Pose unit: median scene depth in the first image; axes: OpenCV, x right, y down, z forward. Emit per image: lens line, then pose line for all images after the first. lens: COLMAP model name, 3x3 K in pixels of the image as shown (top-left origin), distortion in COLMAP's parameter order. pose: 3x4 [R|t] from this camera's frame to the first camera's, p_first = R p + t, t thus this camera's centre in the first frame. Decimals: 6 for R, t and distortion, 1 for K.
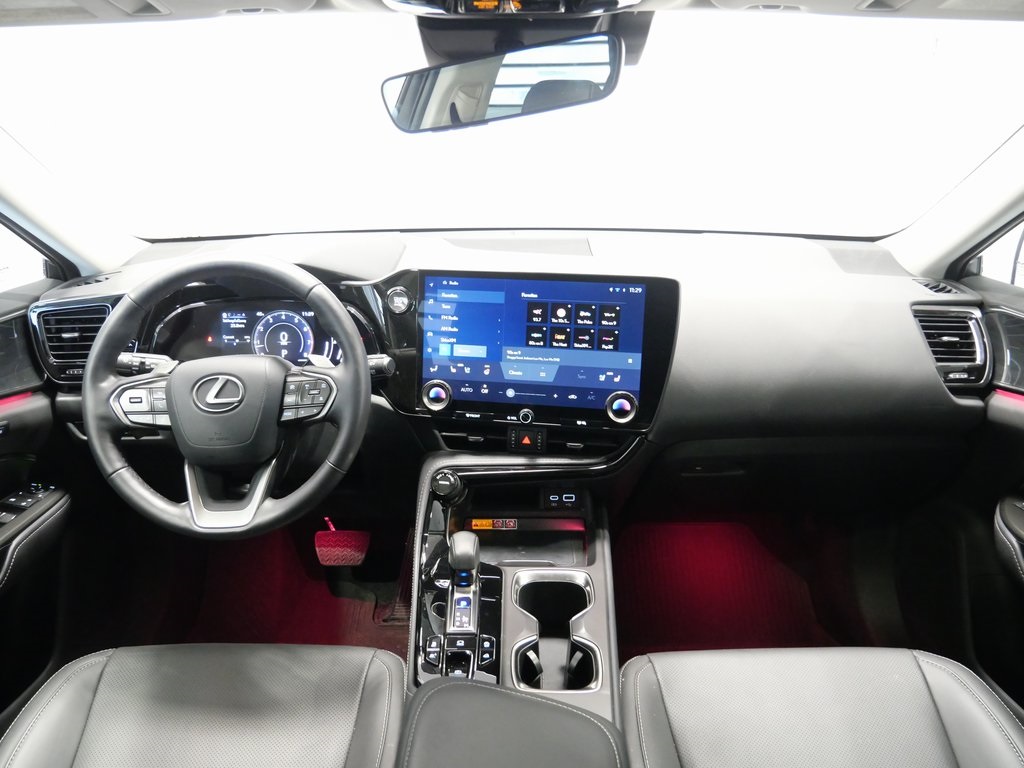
lens RADIAL K [[741.7, 0, 501.9], [0, 741.7, 382.7], [0, 0, 1]] dist [-0.038645, 0.009554]
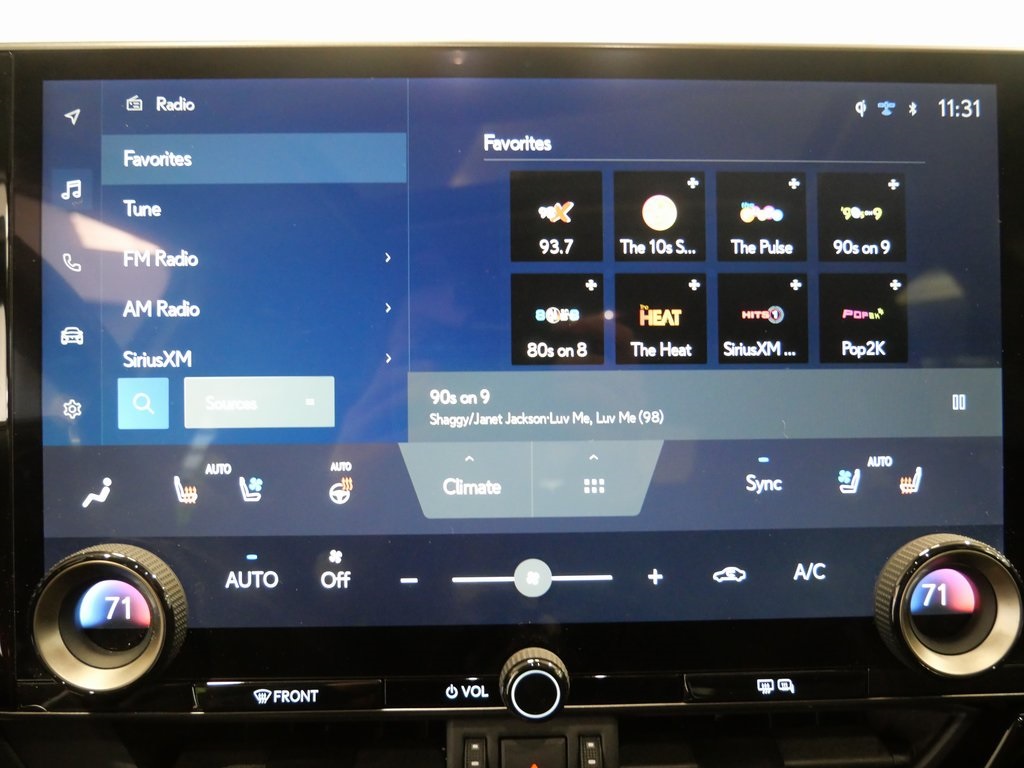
lens RADIAL K [[741.7, 0, 514.9], [0, 741.7, 388.0], [0, 0, 1]] dist [-0.038645, 0.009554]
pose [[0.977698, -0.045097, 0.205119, -0.013486], [0.069626, 0.991040, -0.113984, -0.016569], [-0.198141, 0.125724, 0.972077, 0.770190]]
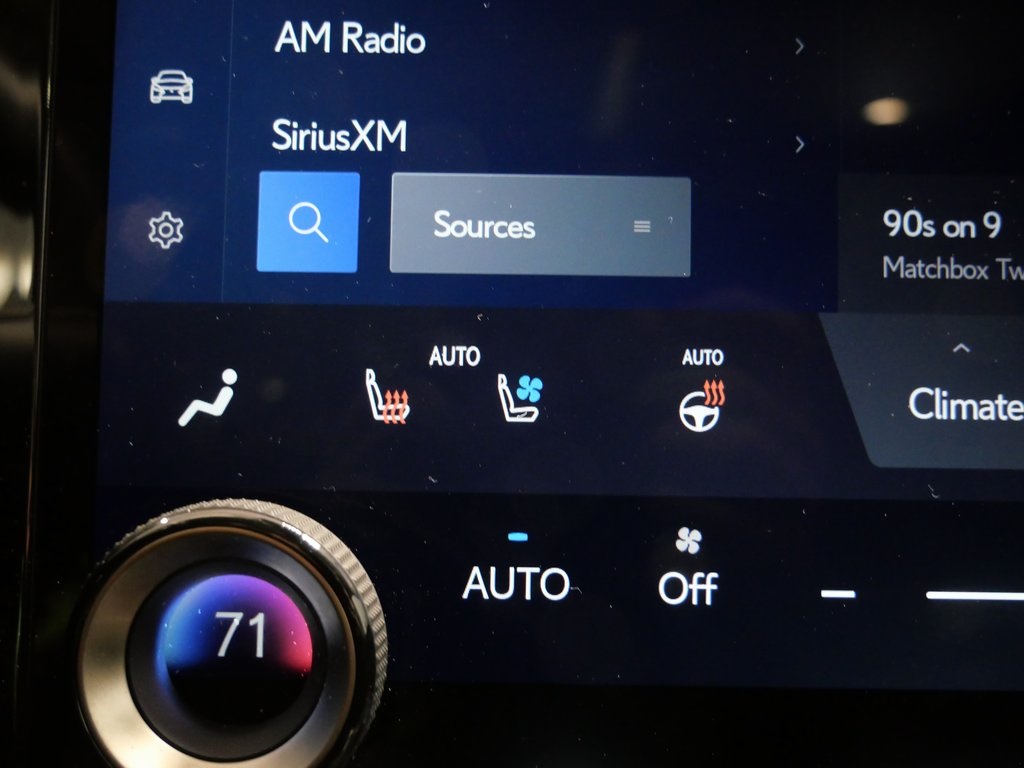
lens RADIAL K [[906.1, 0, 511.4], [0, 906.1, 386.8], [0, 0, 1]] dist [-0.027015, 0.014725]
pose [[0.984560, -0.012361, 0.174609, -0.071322], [0.040858, 0.986178, -0.160571, 0.002536], [-0.170211, 0.165226, 0.971457, 0.874058]]
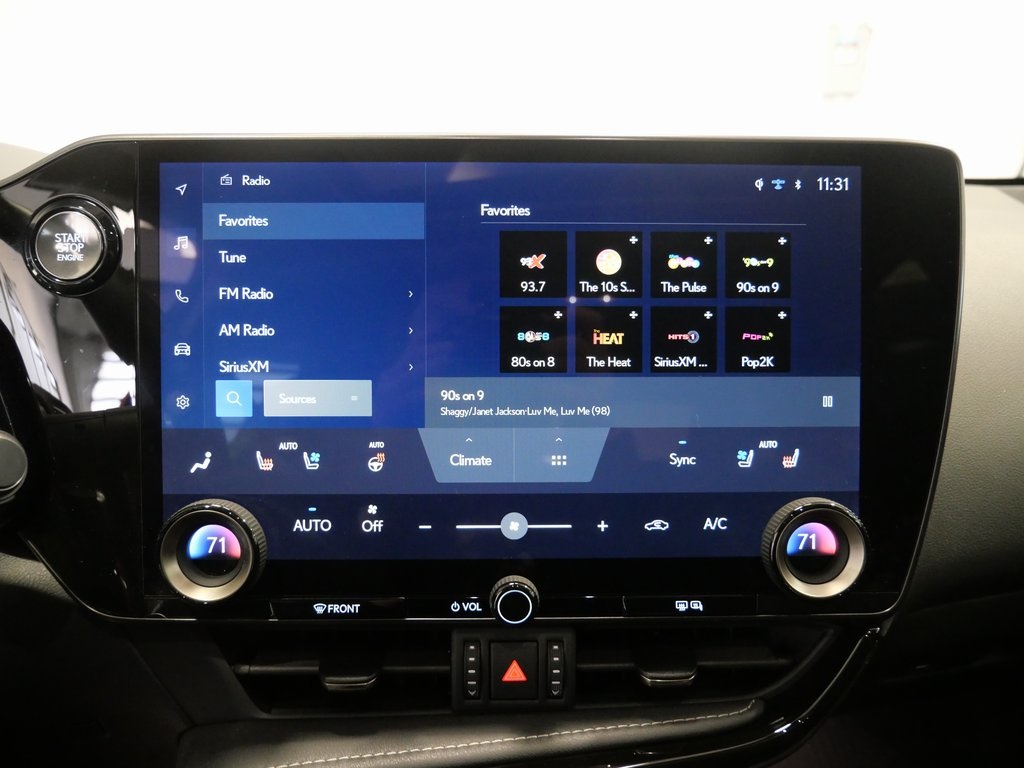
lens RADIAL K [[741.7, 0, 511.6], [0, 741.7, 379.1], [0, 0, 1]] dist [-0.038645, 0.009554]
pose [[0.979597, -0.043492, 0.196207, -0.024241], [0.061582, 0.994298, -0.087059, -0.019073], [-0.191302, 0.097366, 0.976690, 0.684720]]
